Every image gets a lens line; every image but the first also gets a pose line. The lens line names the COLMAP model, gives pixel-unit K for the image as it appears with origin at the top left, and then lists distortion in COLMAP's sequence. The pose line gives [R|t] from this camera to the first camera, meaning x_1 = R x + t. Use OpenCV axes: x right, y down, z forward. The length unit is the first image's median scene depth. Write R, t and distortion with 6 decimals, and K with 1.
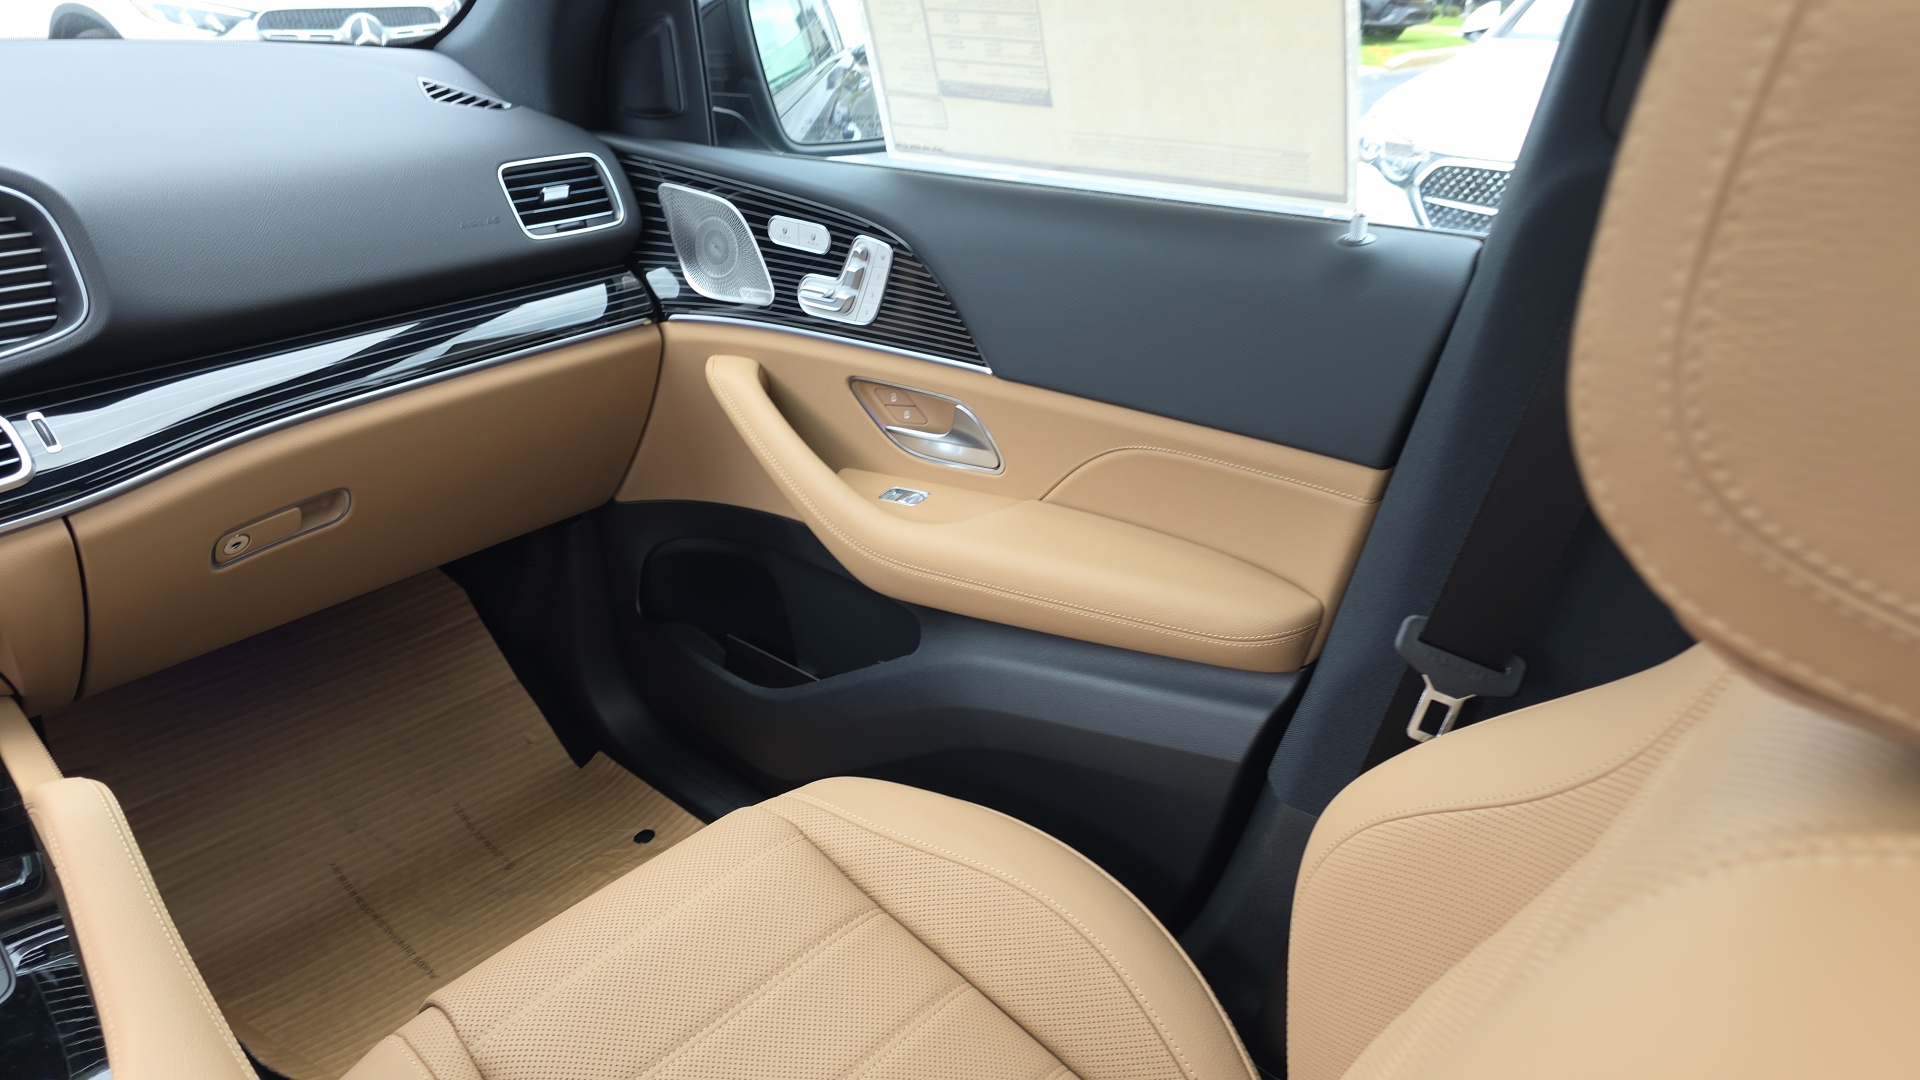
lens RADIAL K [[1314.3, 0, 986.5], [0, 1314.3, 534.9], [0, 0, 1]] dist [0.074883, -0.098214]
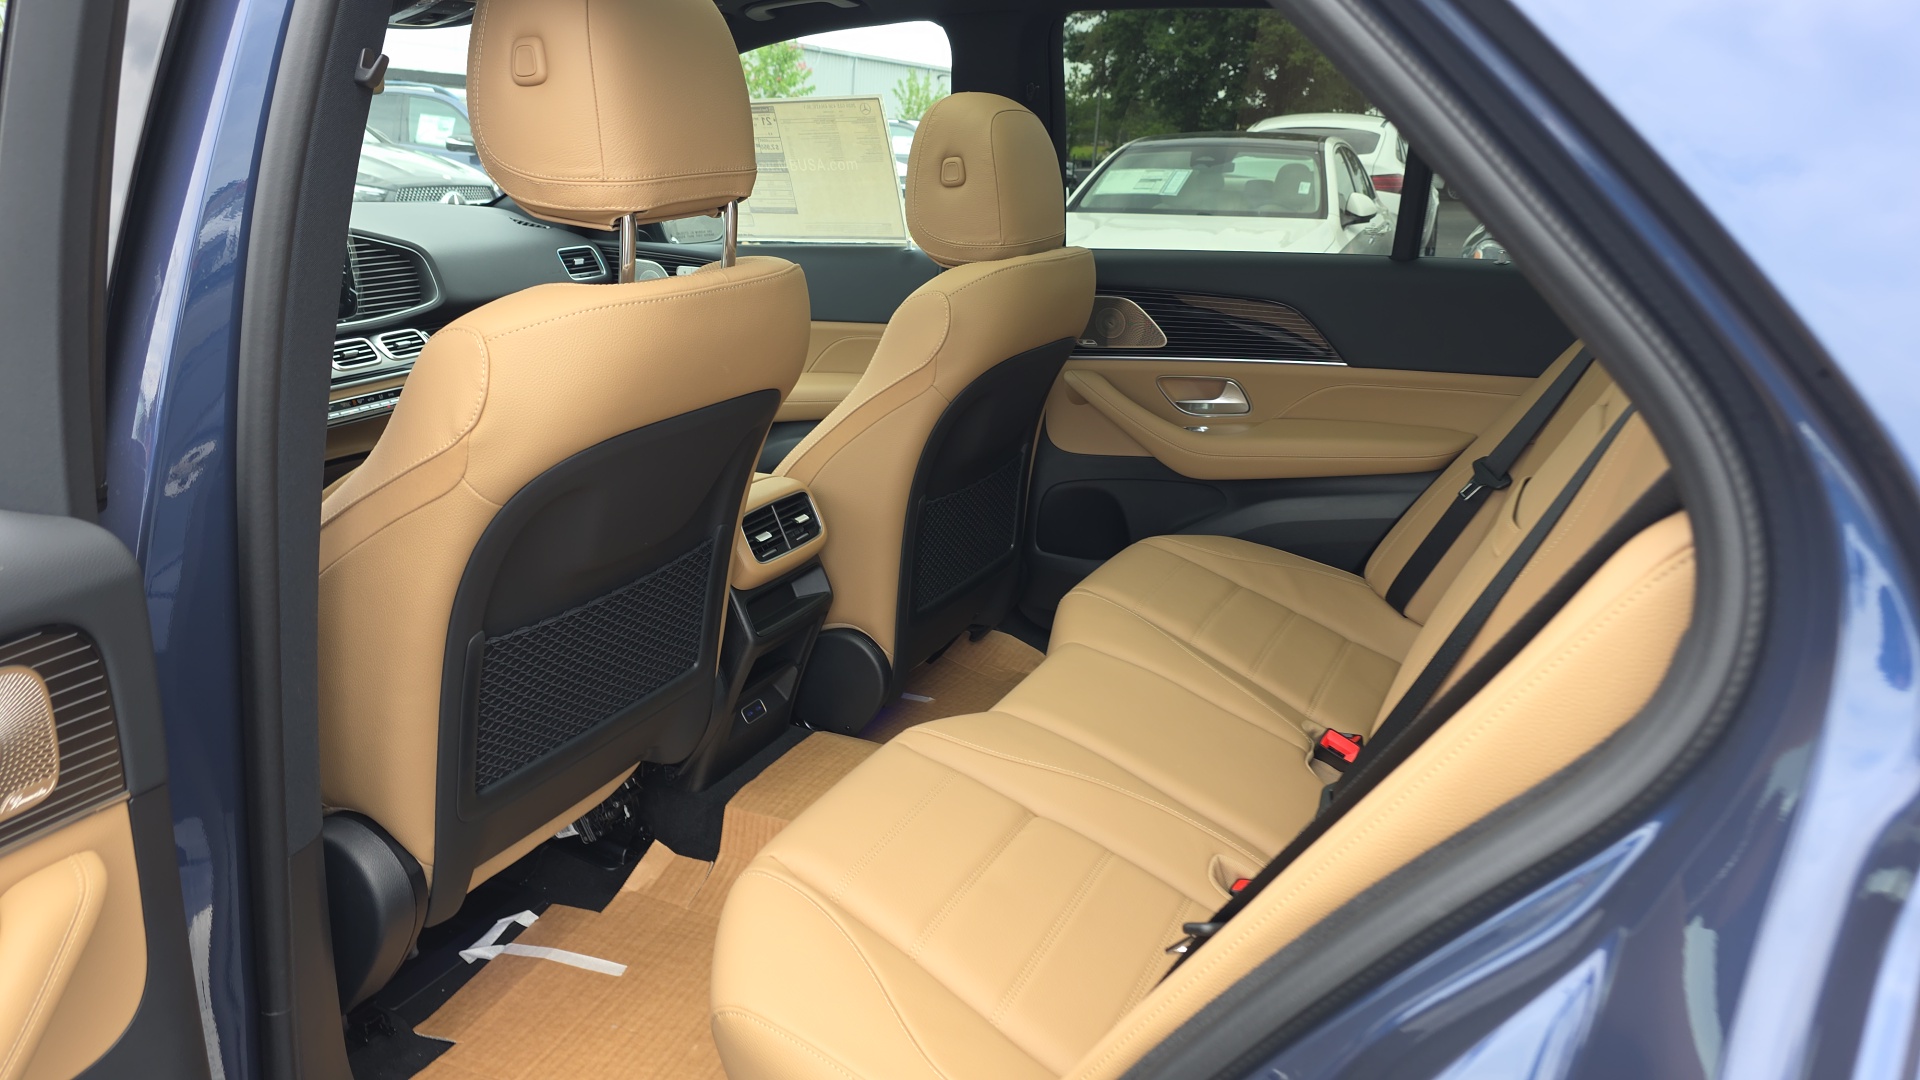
lens RADIAL K [[1314.6, 0, 953.5], [0, 1314.6, 538.8], [0, 0, 1]] dist [0.079105, -0.076587]
pose [[0.975684, -0.077748, 0.204930, -0.199367], [0.104480, 0.986888, -0.123025, 0.564536], [-0.192678, 0.141445, 0.971014, -1.282758]]
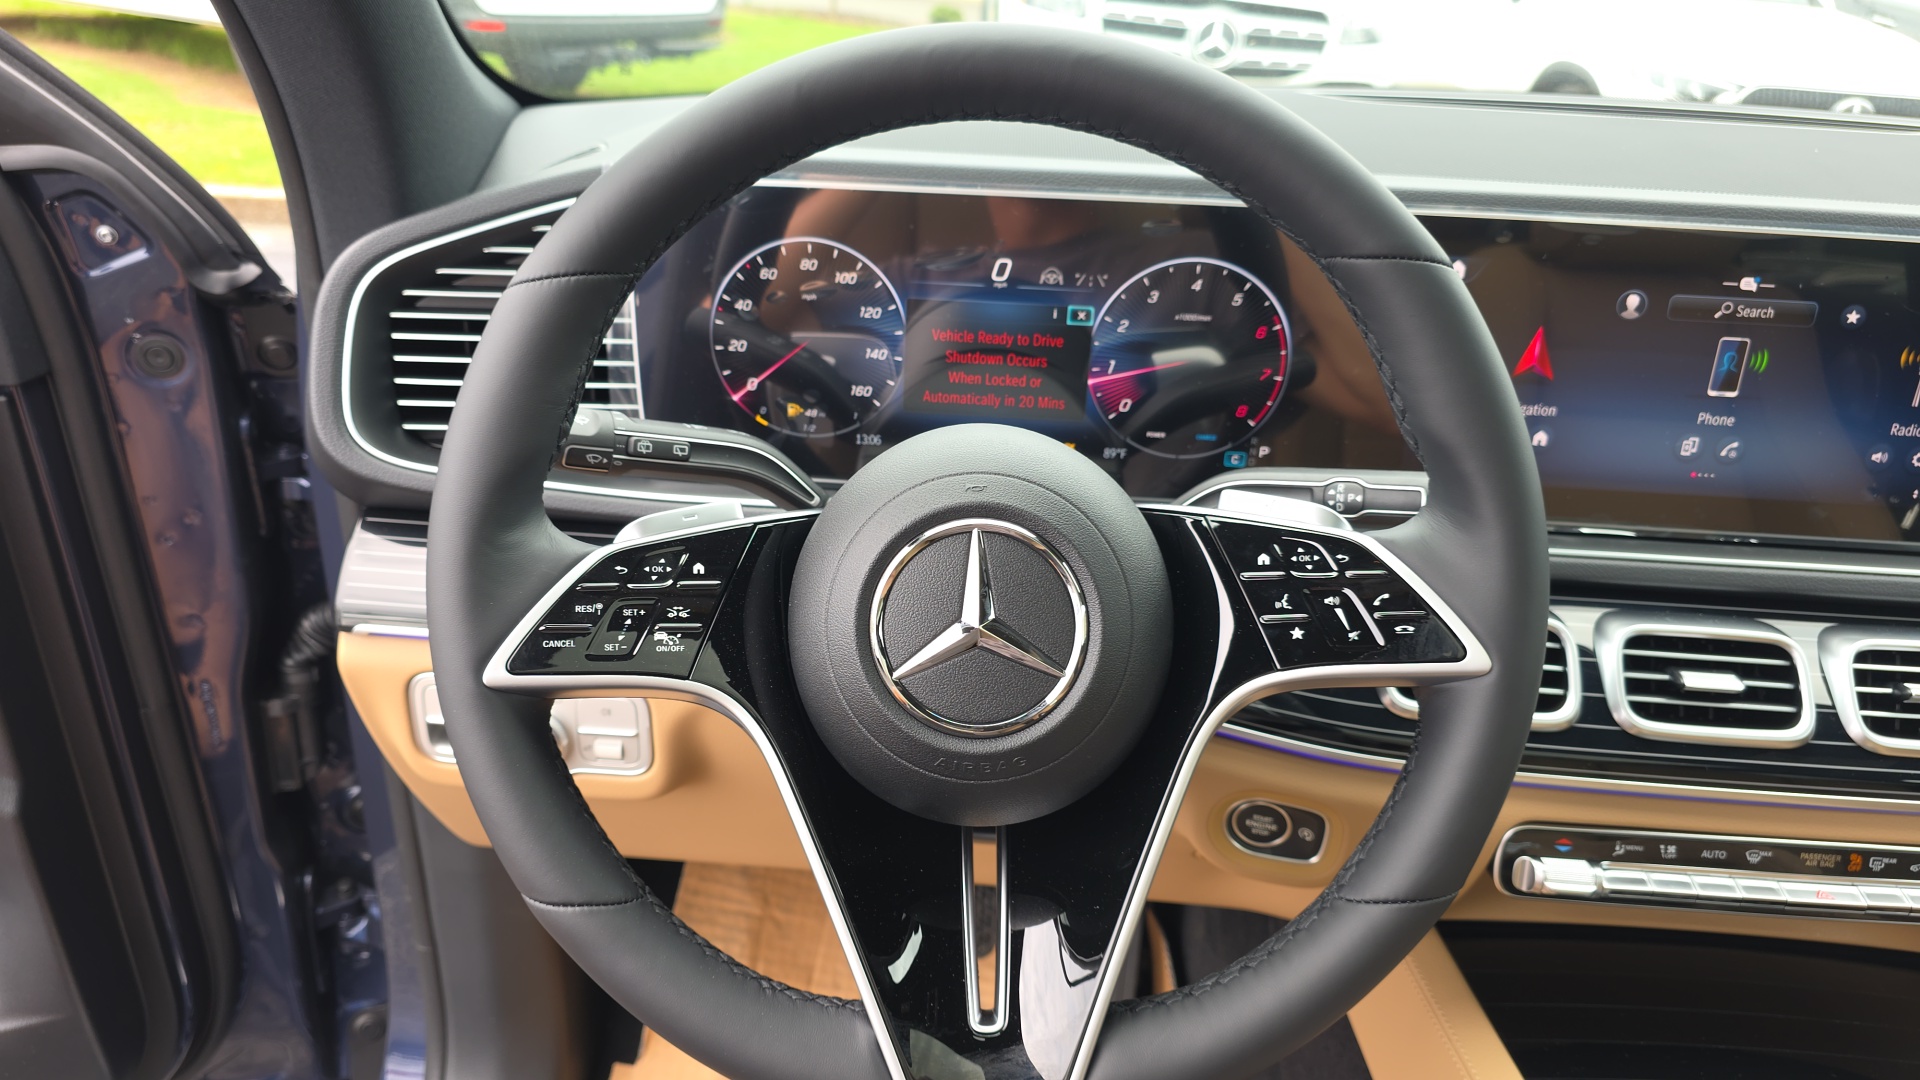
lens RADIAL K [[1317.1, 0, 940.1], [0, 1317.1, 531.6], [0, 0, 1]] dist [0.060991, -0.083941]
pose [[0.610469, 0.343722, -0.713570, -0.506509], [-0.376624, 0.918529, 0.120242, 0.017771], [0.696765, 0.195344, 0.690188, 0.002636]]
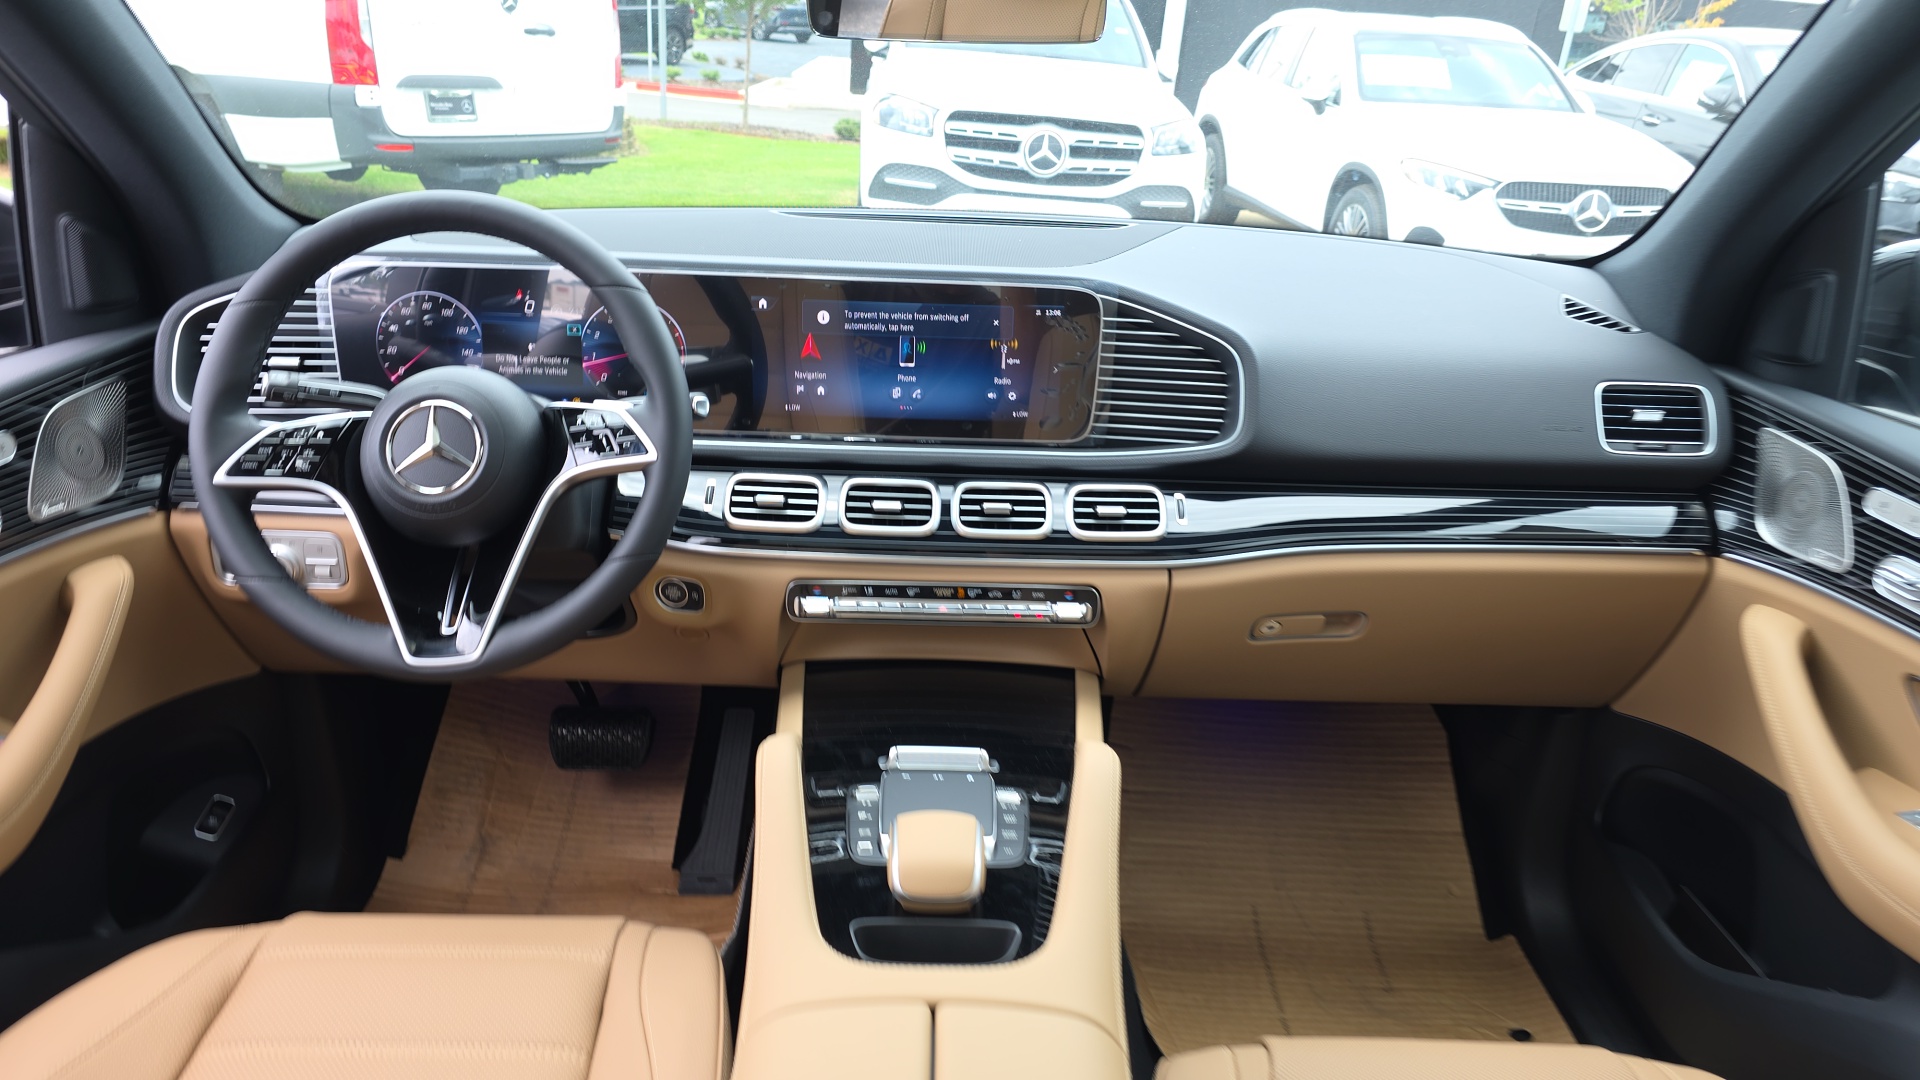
lens RADIAL K [[1314.6, 0, 953.5], [0, 1314.6, 538.8], [0, 0, 1]] dist [0.079105, -0.076587]
pose [[0.651402, 0.277681, -0.706094, 0.092312], [-0.352135, 0.934969, 0.042829, -0.017150], [0.672069, 0.220742, 0.706822, -0.098970]]
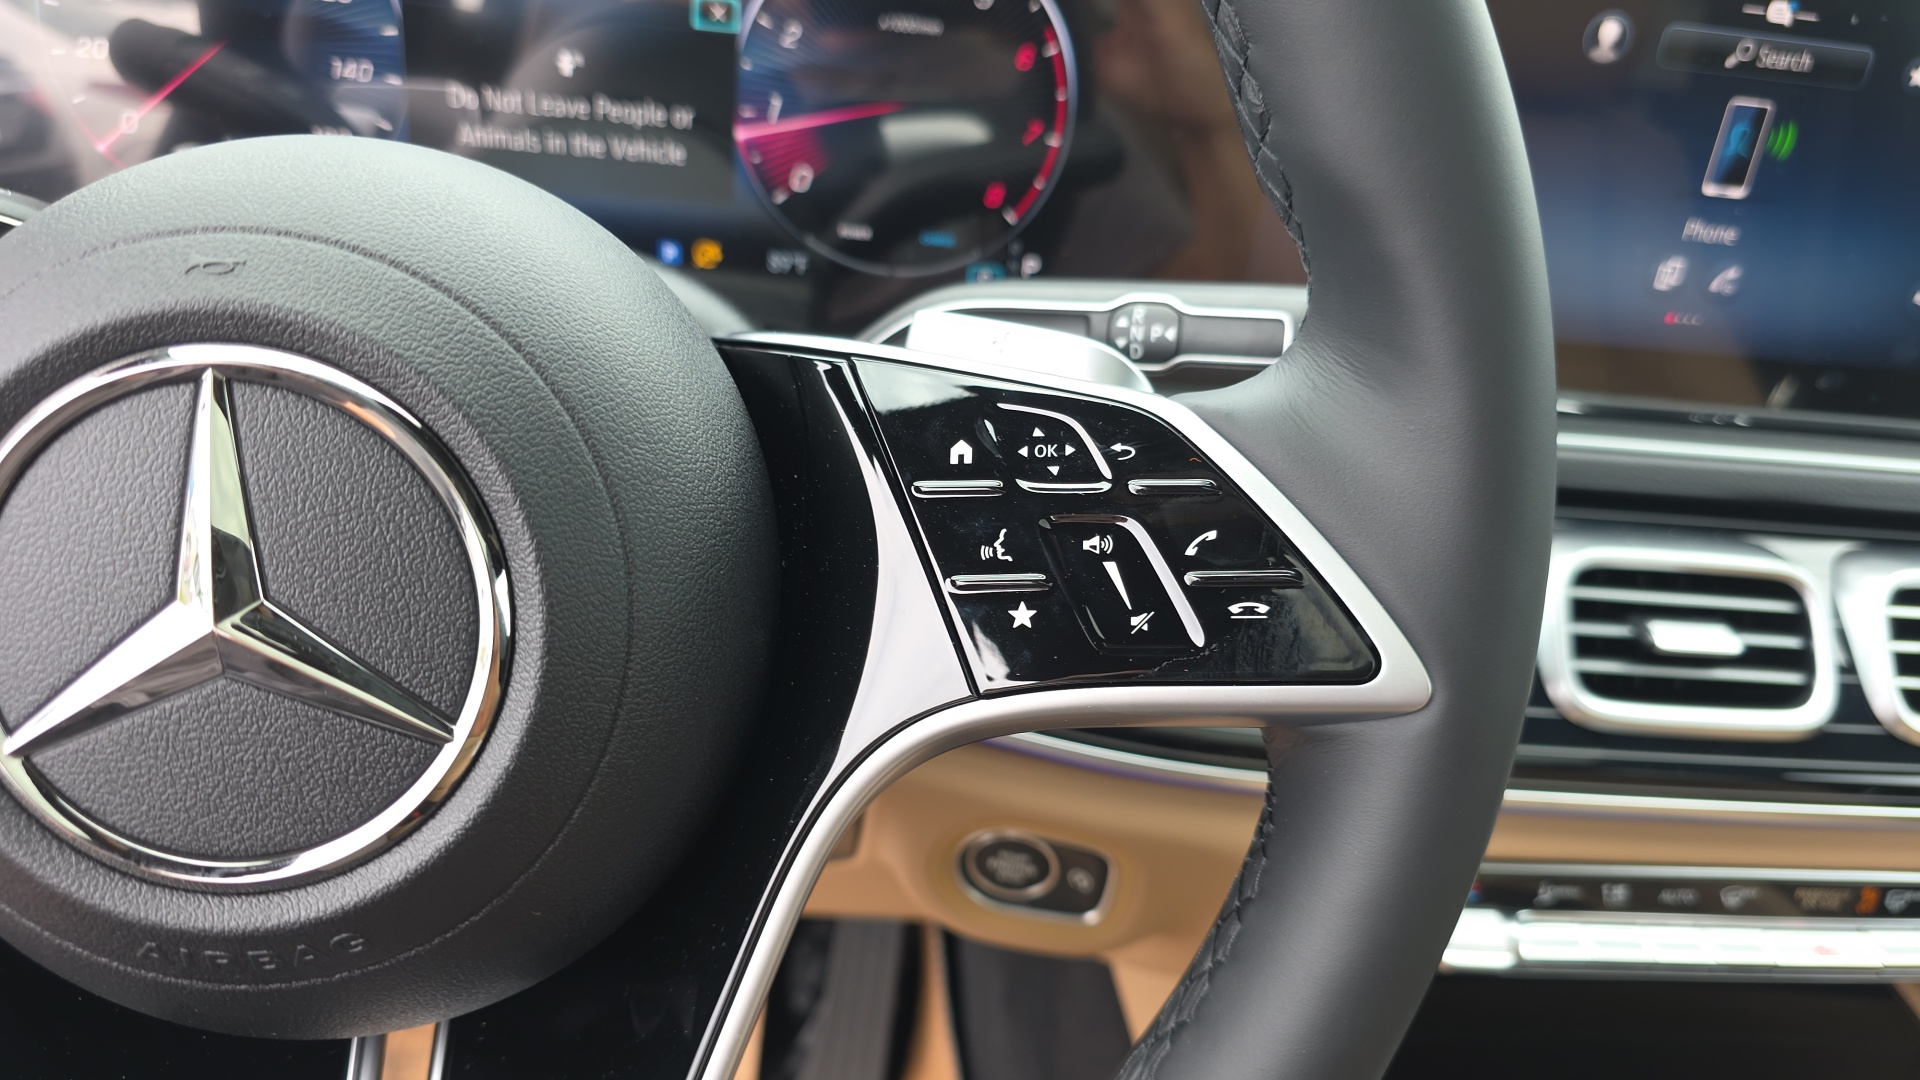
lens RADIAL K [[1355.6, 0, 959.5], [0, 1355.6, 553.1], [0, 0, 1]] dist [0.031228, -0.076867]
pose [[0.697488, 0.417948, -0.582091, -0.612745], [-0.399850, 0.901078, 0.167865, 0.017657], [0.594668, 0.115666, 0.795607, 0.198606]]
